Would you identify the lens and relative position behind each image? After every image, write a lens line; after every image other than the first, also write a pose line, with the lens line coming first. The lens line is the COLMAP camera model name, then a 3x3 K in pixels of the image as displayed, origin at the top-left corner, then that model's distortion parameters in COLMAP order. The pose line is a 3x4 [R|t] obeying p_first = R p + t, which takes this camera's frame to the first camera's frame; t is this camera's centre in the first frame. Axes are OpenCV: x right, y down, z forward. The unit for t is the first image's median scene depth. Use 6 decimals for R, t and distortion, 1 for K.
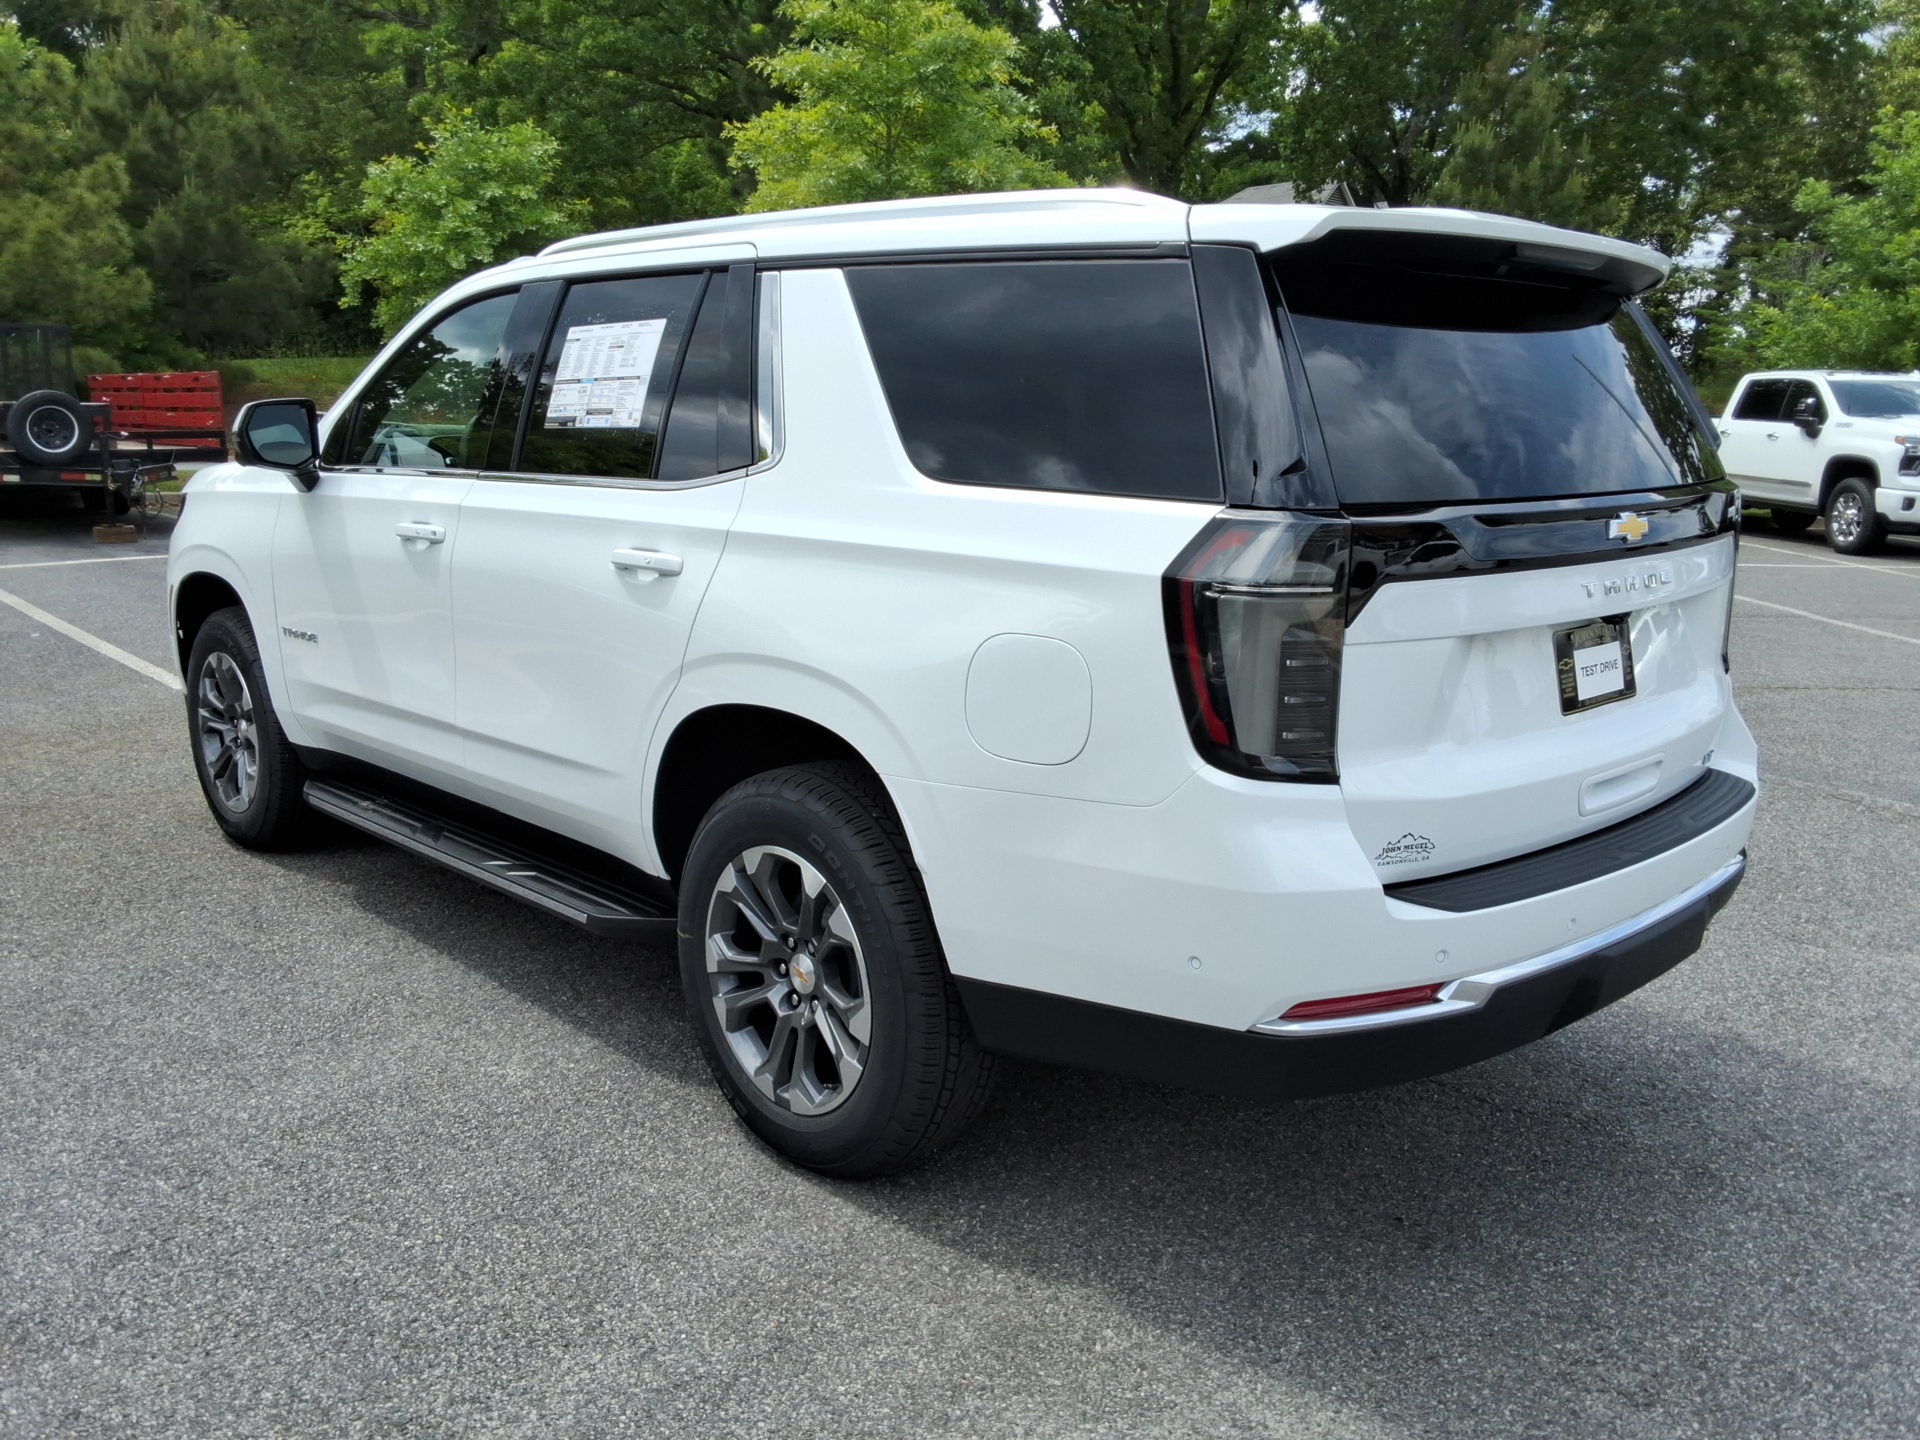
lens RADIAL K [[1547.2, 0, 974.0], [0, 1547.2, 696.1], [0, 0, 1]] dist [0.123281, -0.195812]
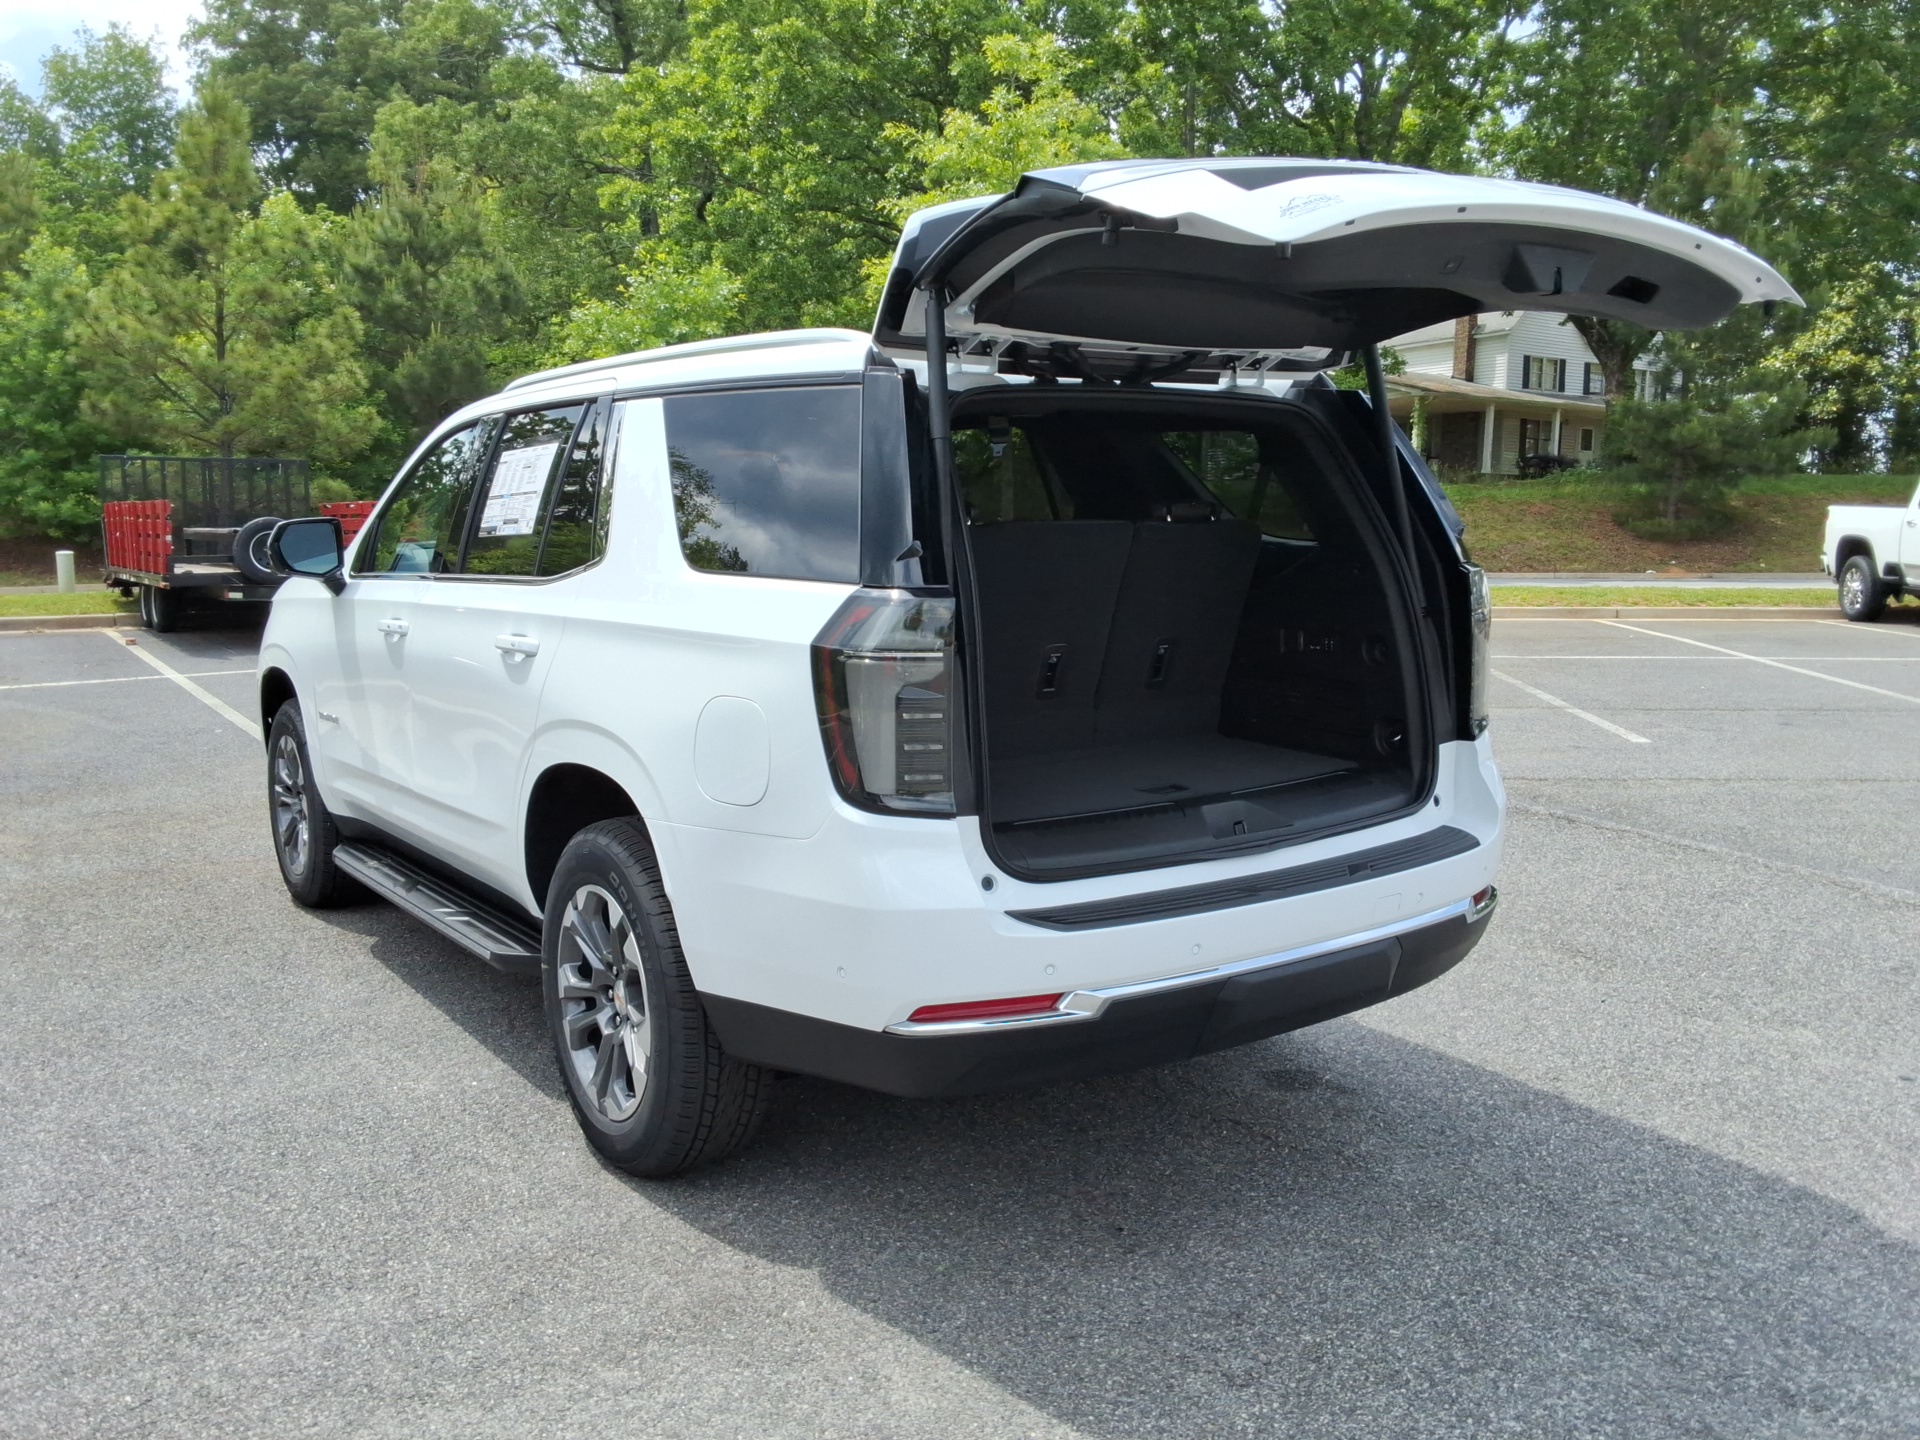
lens RADIAL K [[1547.2, 0, 974.0], [0, 1547.2, 696.1], [0, 0, 1]] dist [0.123281, -0.195812]
pose [[0.989385, -0.005114, -0.145231, 0.274254], [-0.004825, 0.997674, -0.068002, 0.028050], [0.145241, 0.067981, 0.987058, -0.106429]]
